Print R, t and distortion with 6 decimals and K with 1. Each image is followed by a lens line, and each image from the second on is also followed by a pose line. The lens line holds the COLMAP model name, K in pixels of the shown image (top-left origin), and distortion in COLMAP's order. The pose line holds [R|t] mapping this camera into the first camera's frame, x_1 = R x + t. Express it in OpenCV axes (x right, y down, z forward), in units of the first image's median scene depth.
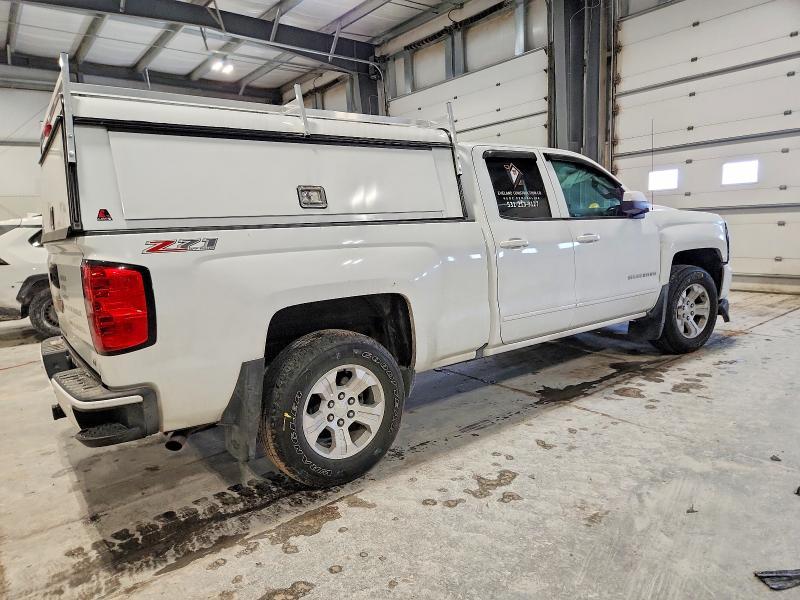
lens RADIAL K [[547.7, 0, 398.9], [0, 547.7, 297.7], [0, 0, 1]] dist [0.040545, -0.017976]
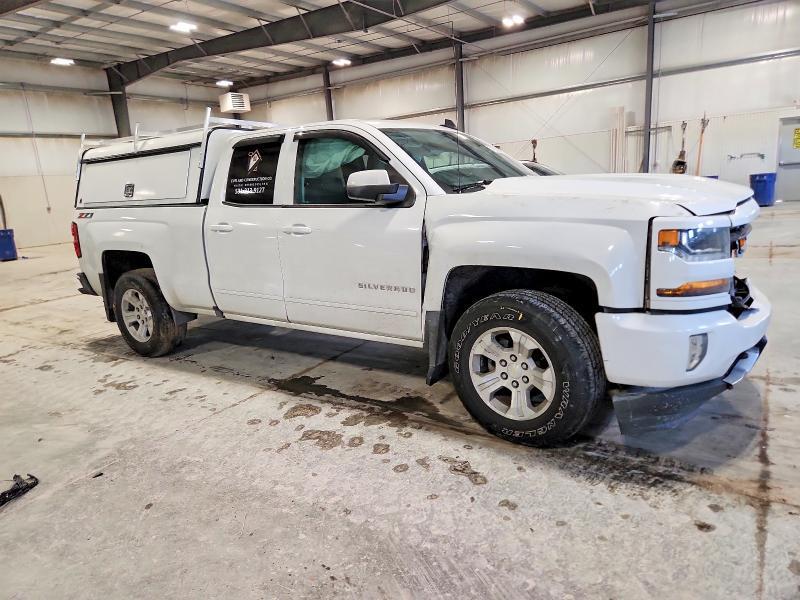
lens RADIAL K [[546.3, 0, 400.7], [0, 546.3, 298.7], [0, 0, 1]] dist [0.022173, -0.010098]
pose [[0.303124, 0.230824, -0.924574, 1.279992], [-0.078176, 0.972974, 0.217278, -0.211089], [0.949739, 0.006417, 0.312976, 0.913734]]
